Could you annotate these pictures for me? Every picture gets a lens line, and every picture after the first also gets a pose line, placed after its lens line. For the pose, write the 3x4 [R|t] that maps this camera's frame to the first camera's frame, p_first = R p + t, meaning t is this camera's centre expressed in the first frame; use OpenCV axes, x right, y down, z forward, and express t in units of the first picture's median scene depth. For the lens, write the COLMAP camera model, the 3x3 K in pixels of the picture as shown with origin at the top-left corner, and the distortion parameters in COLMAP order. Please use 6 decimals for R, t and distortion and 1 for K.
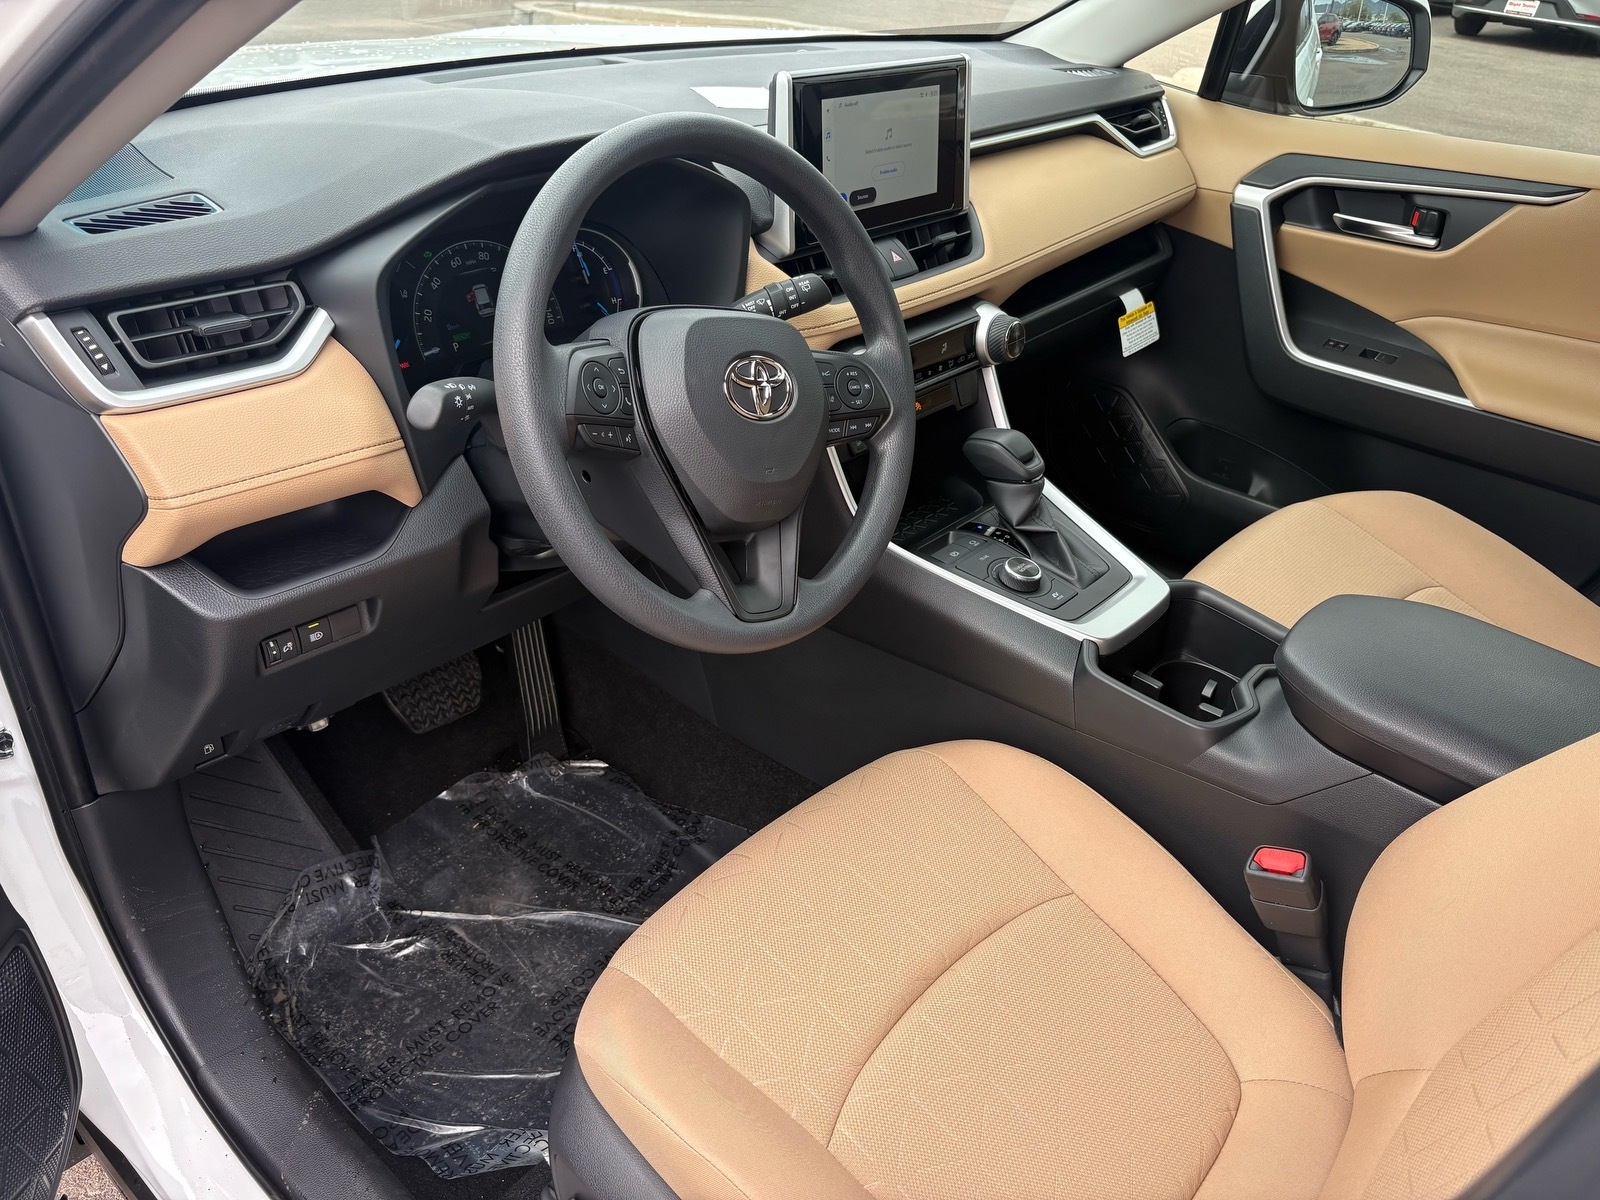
lens RADIAL K [[1224.6, 0, 796.9], [0, 1224.6, 589.8], [0, 0, 1]] dist [0.048319, -0.061869]
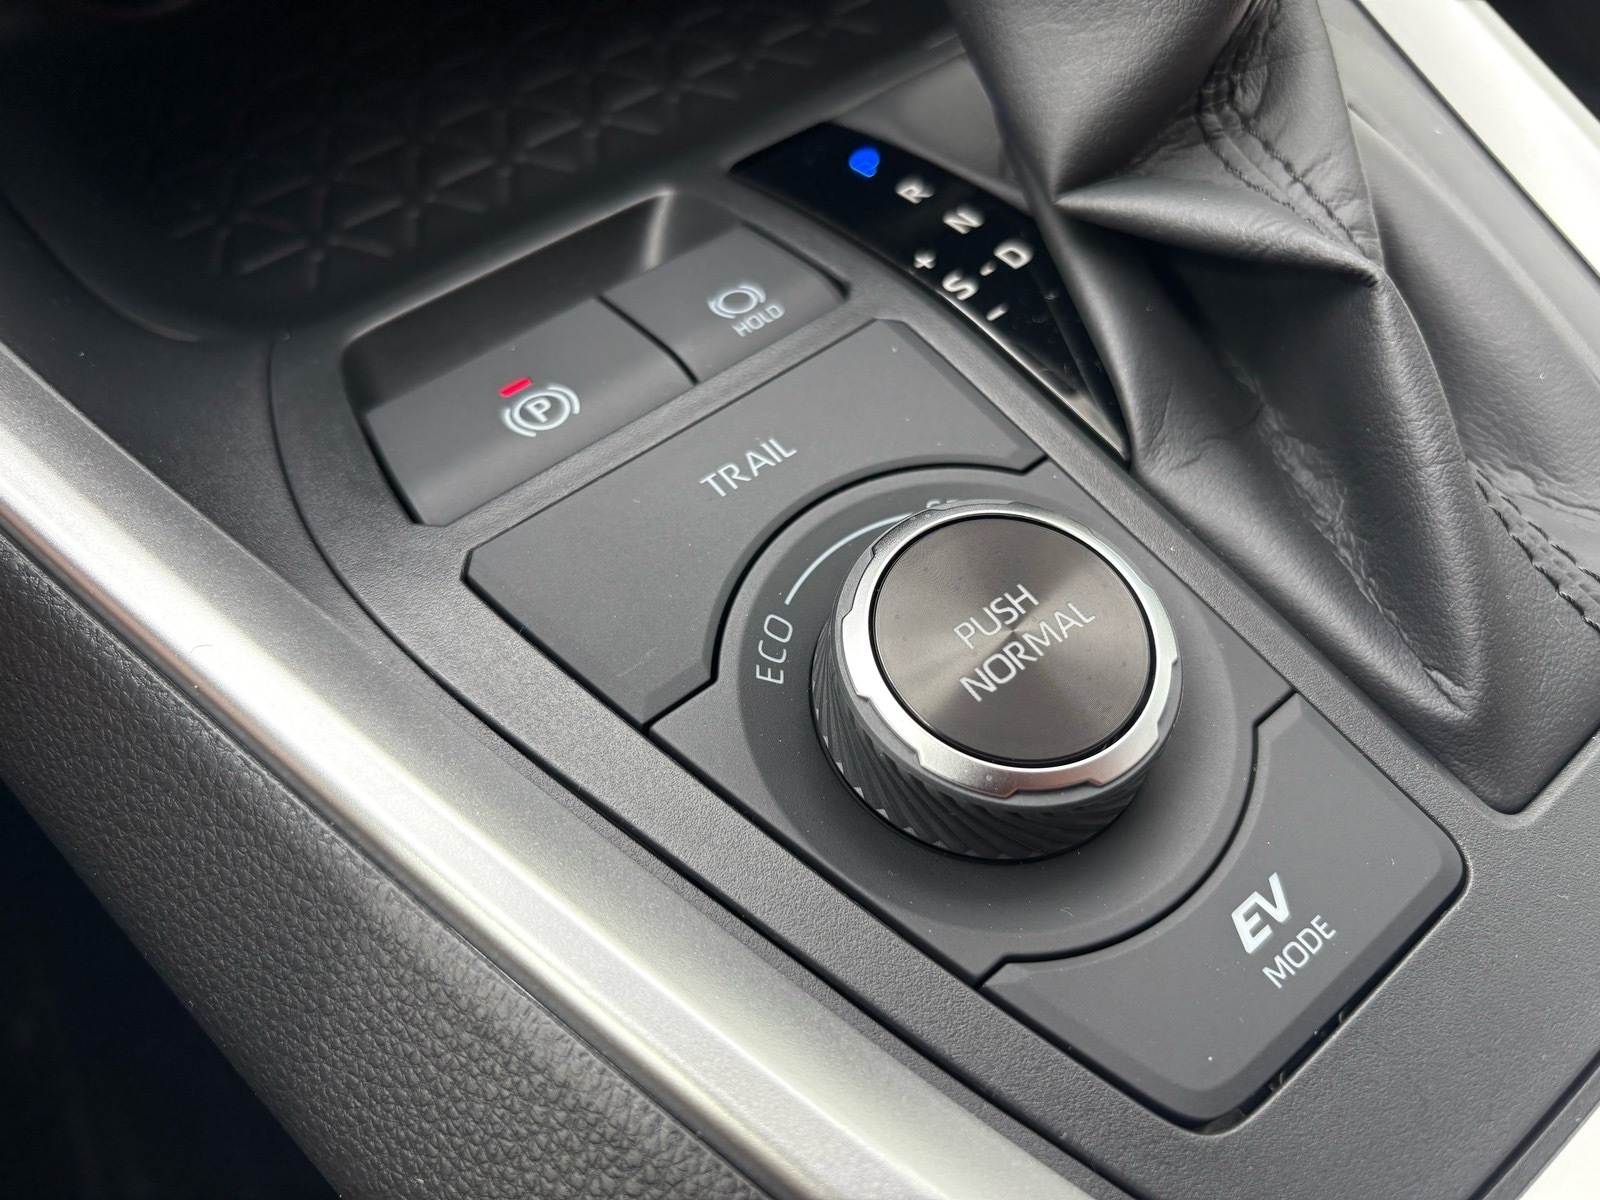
lens RADIAL K [[1344.8, 0, 820.3], [0, 1344.8, 600.0], [0, 0, 1]] dist [0.006907, -0.128158]
pose [[0.988298, 0.092956, -0.120936, 0.167880], [-0.043110, 0.930749, 0.363109, -0.060330], [0.146314, -0.353646, 0.923865, 0.812898]]
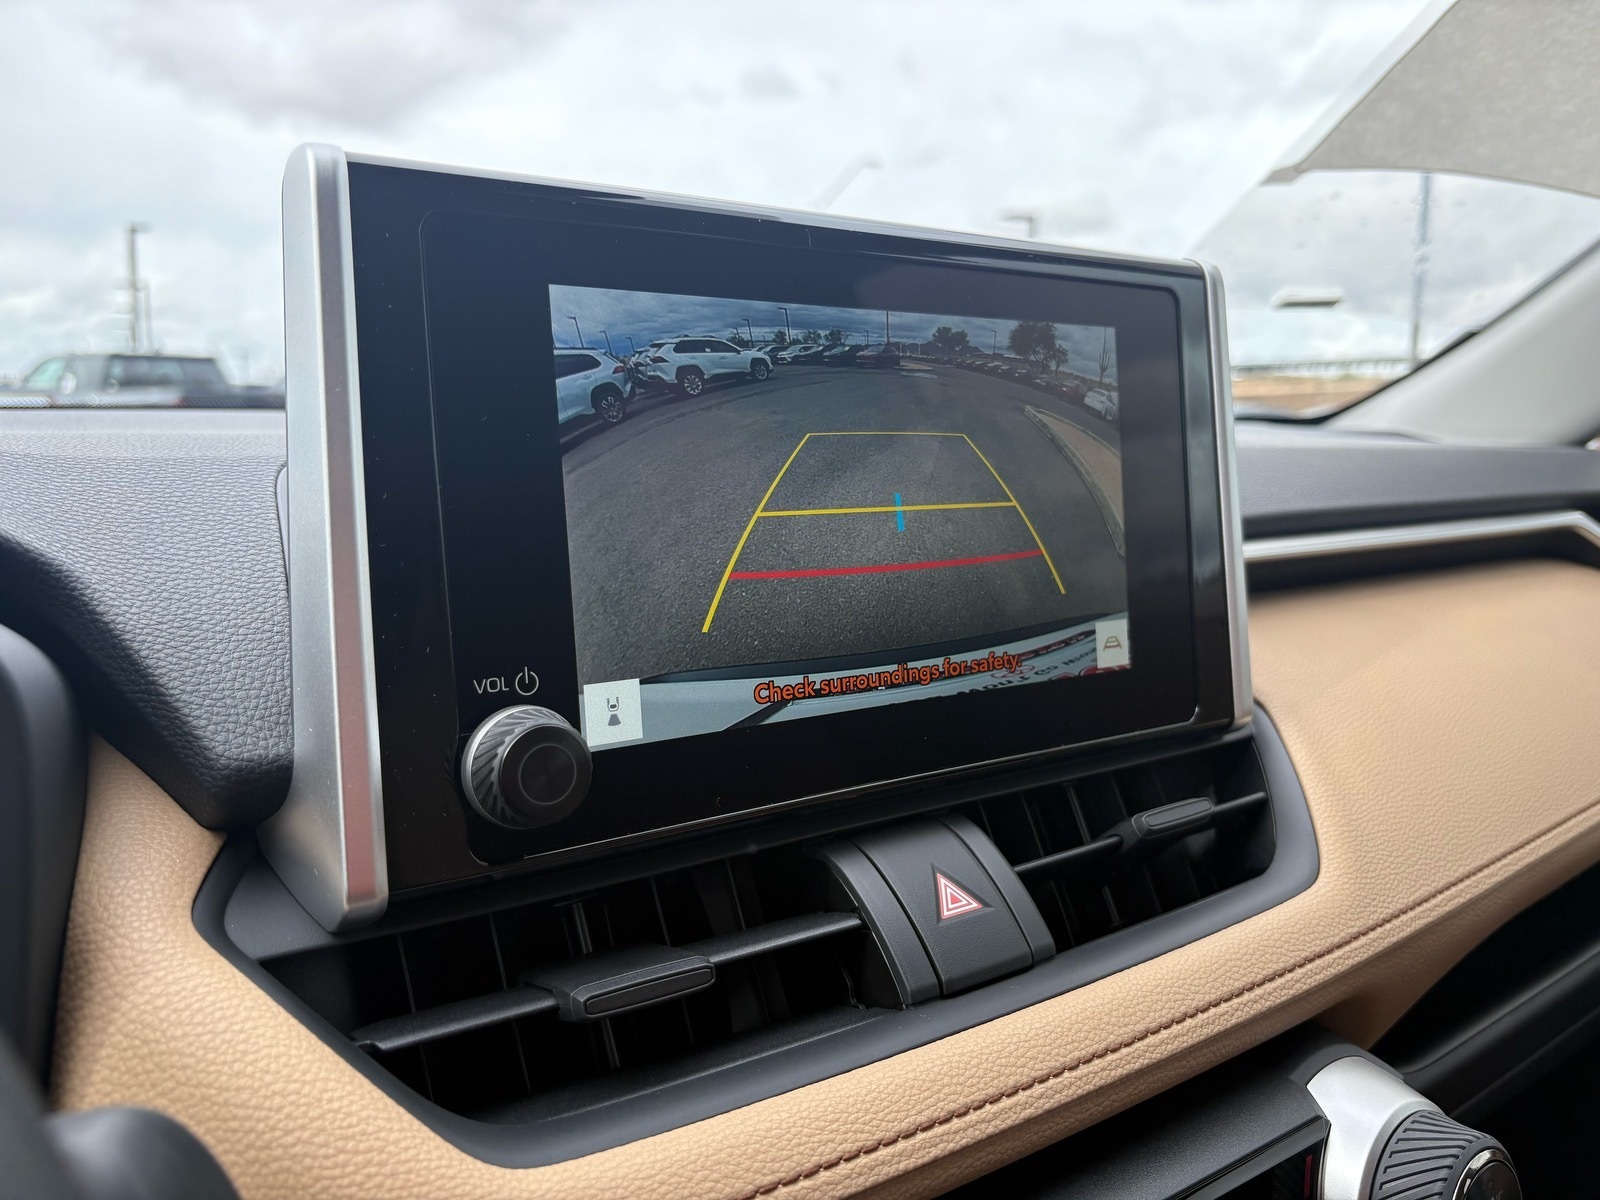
lens RADIAL K [[1245.9, 0, 807.1], [0, 1245.9, 601.0], [0, 0, 1]] dist [-0.000023, -0.000258]
pose [[0.970133, -0.027923, -0.240963, 0.108742], [-0.070014, 0.918845, -0.388358, -0.212429], [0.232252, 0.393629, 0.889447, 0.697534]]
